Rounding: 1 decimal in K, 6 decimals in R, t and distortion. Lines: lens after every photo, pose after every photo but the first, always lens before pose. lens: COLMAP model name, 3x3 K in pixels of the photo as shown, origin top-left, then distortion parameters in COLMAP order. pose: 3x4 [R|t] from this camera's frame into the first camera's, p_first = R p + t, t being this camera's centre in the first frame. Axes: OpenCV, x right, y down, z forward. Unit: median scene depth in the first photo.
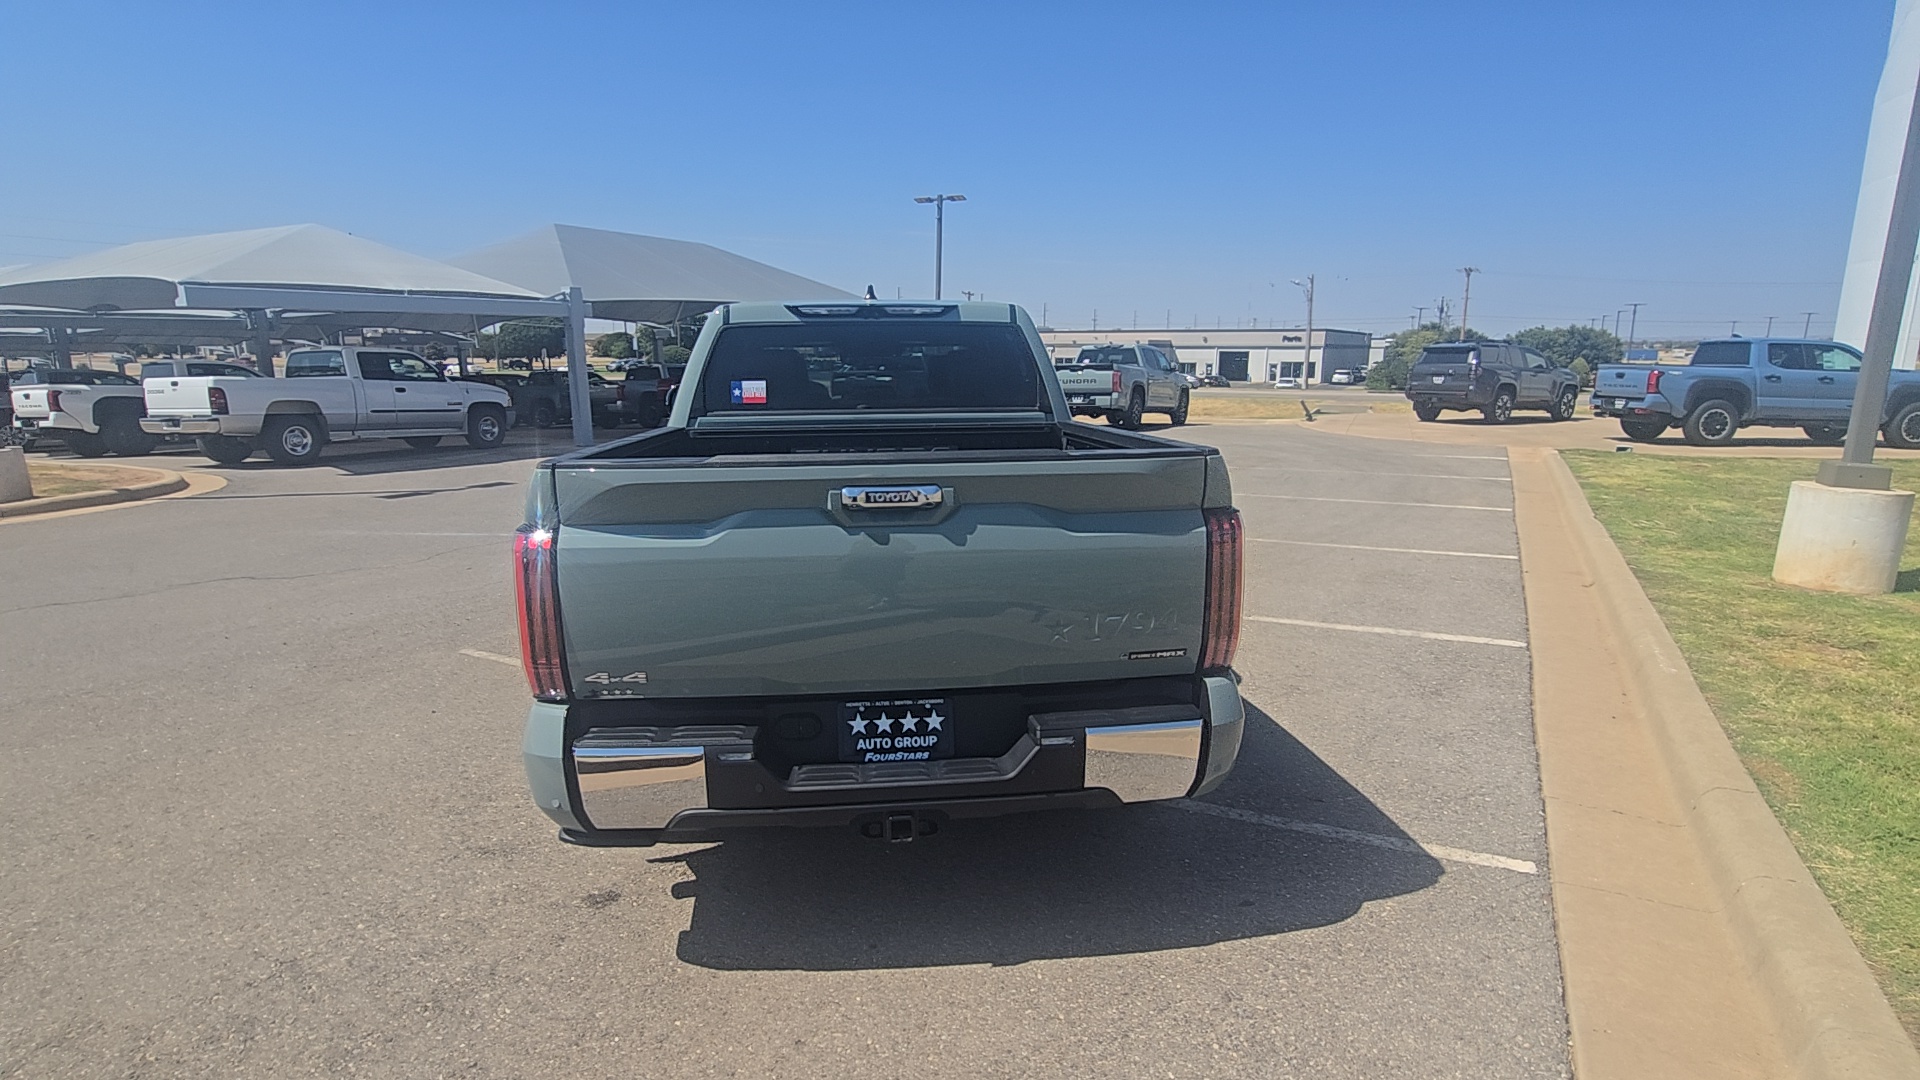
lens RADIAL K [[973.8, 0, 950.7], [0, 973.8, 547.9], [0, 0, 1]] dist [0.000672, -0.001442]
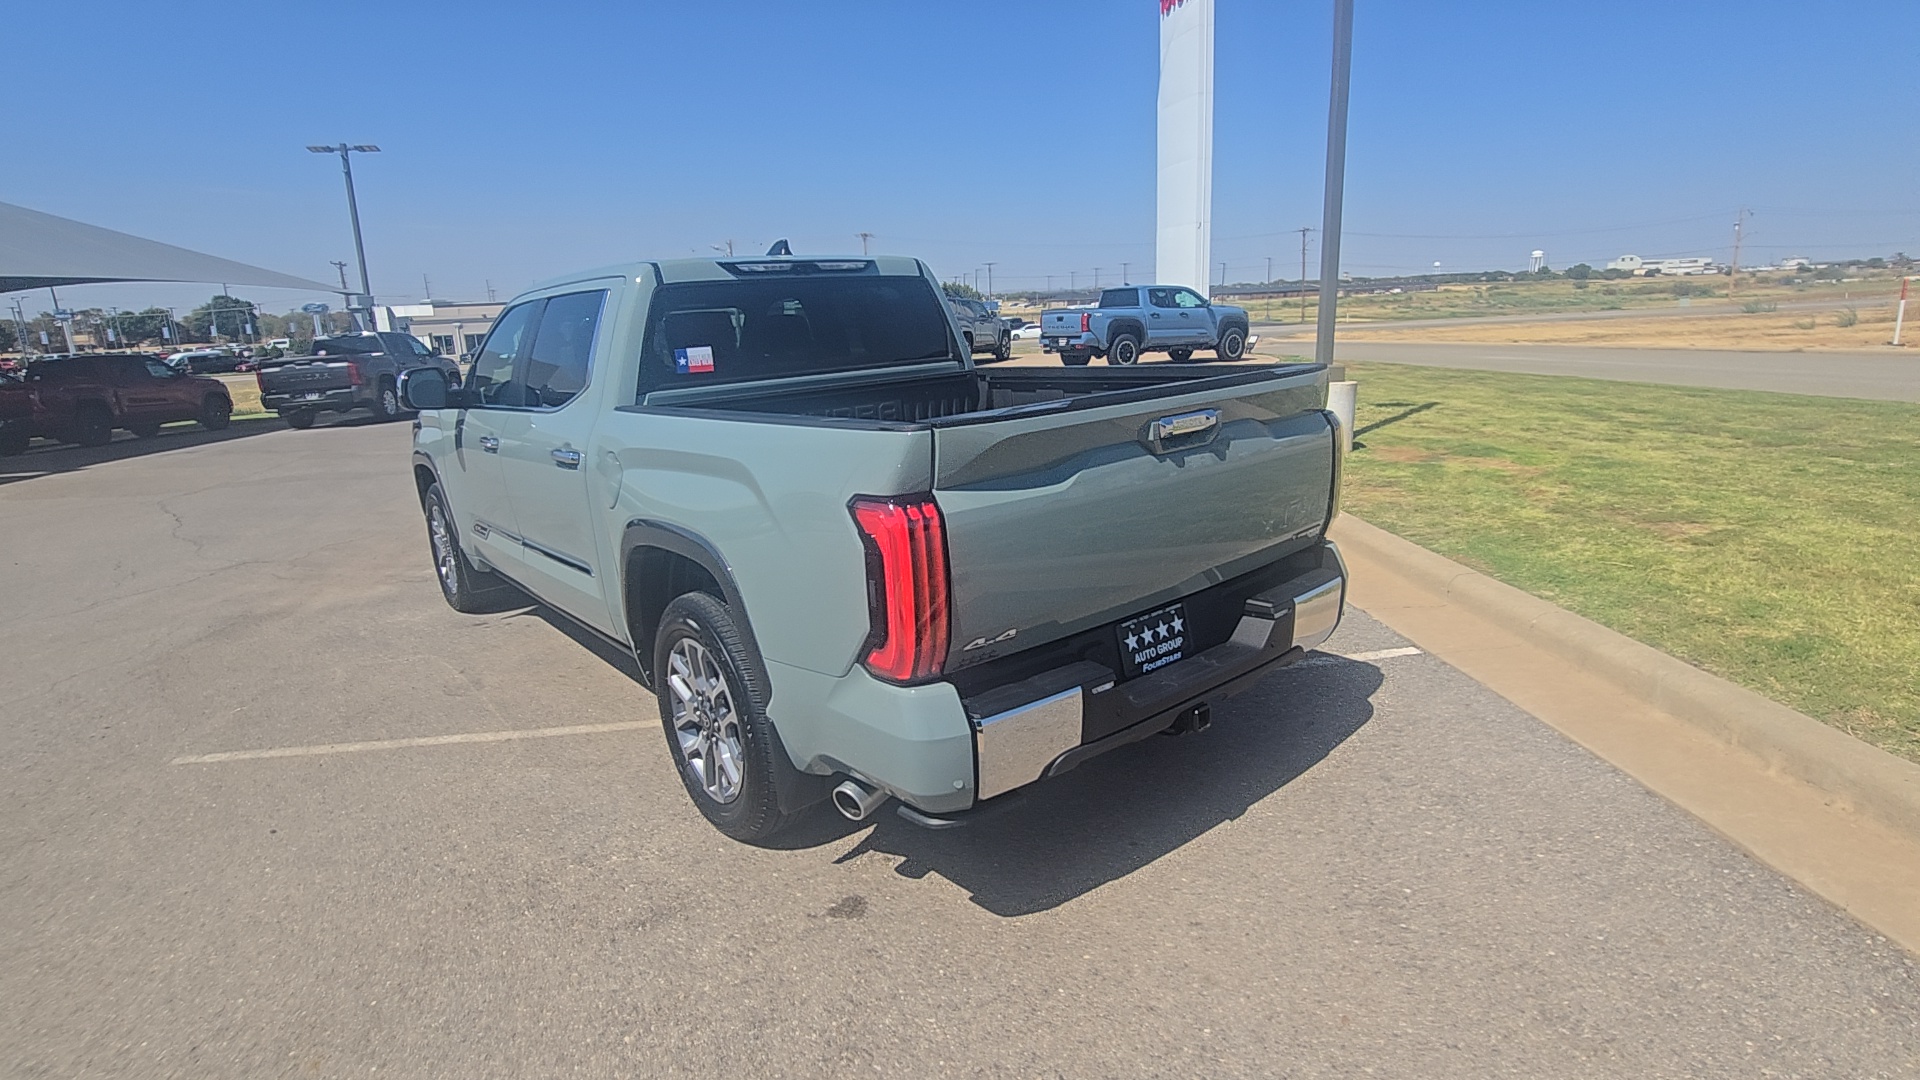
lens RADIAL K [[973.8, 0, 962.8], [0, 973.8, 538.3], [0, 0, 1]] dist [0.000672, -0.001442]
pose [[0.829422, -0.166245, 0.533312, -0.122284], [0.153886, 0.985749, 0.067952, -0.005261], [-0.537009, 0.025709, 0.843185, 0.028303]]
